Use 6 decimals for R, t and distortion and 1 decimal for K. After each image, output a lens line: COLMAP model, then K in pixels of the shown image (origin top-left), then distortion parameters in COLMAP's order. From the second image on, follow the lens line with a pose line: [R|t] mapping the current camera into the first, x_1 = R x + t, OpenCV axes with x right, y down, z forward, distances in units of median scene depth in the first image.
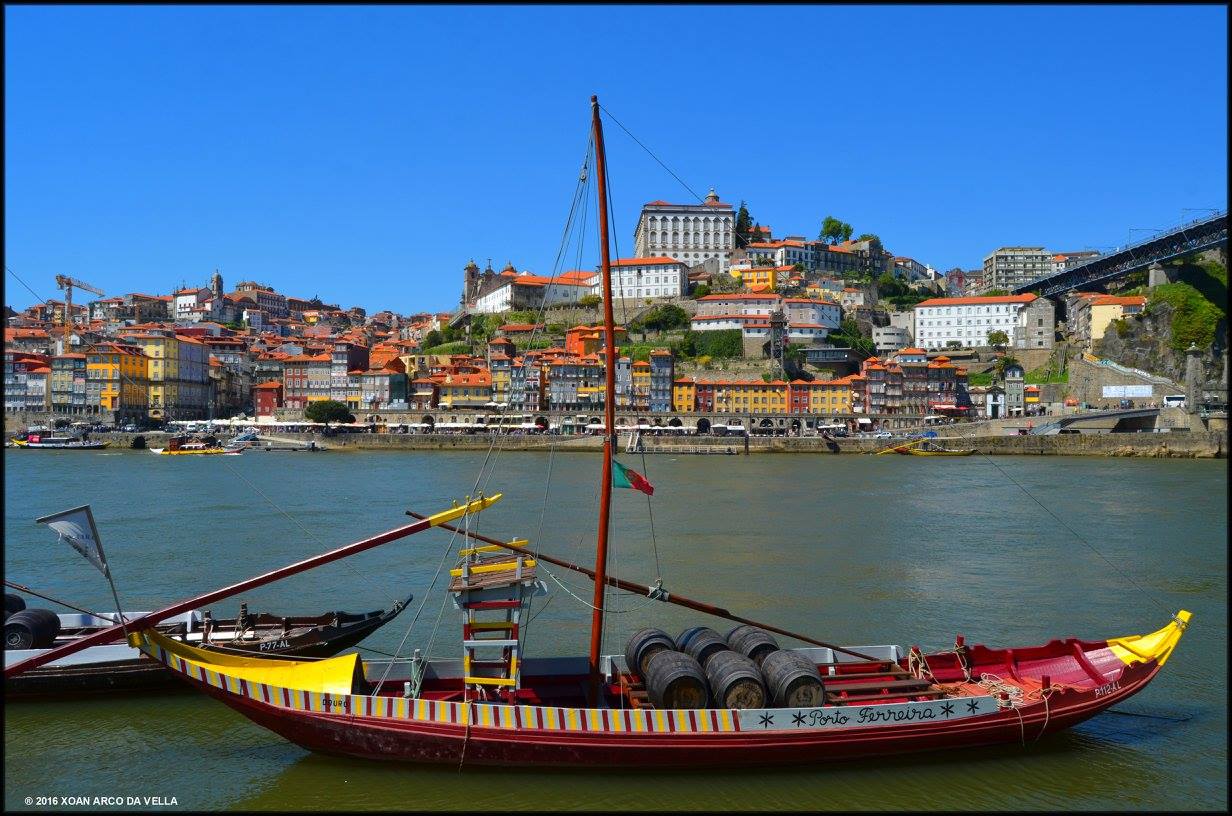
lens RADIAL K [[951.7, 0, 625.8], [0, 951.7, 403.1], [0, 0, 1]] dist [0.001384, 0.000480]
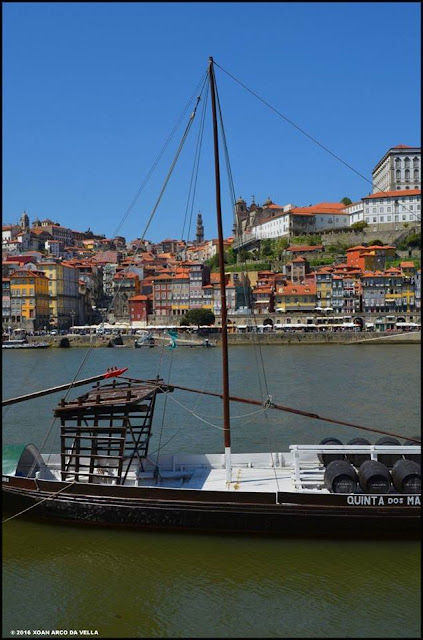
lens RADIAL K [[751.3, 0, 212.2], [0, 751.3, 323.1], [0, 0, 1]] dist [-0.006863, 0.000000]
pose [[0.995720, -0.019876, -0.090262, -0.182443], [0.021889, 0.999532, 0.021361, -0.004041], [0.089795, -0.023245, 0.995689, -0.028701]]
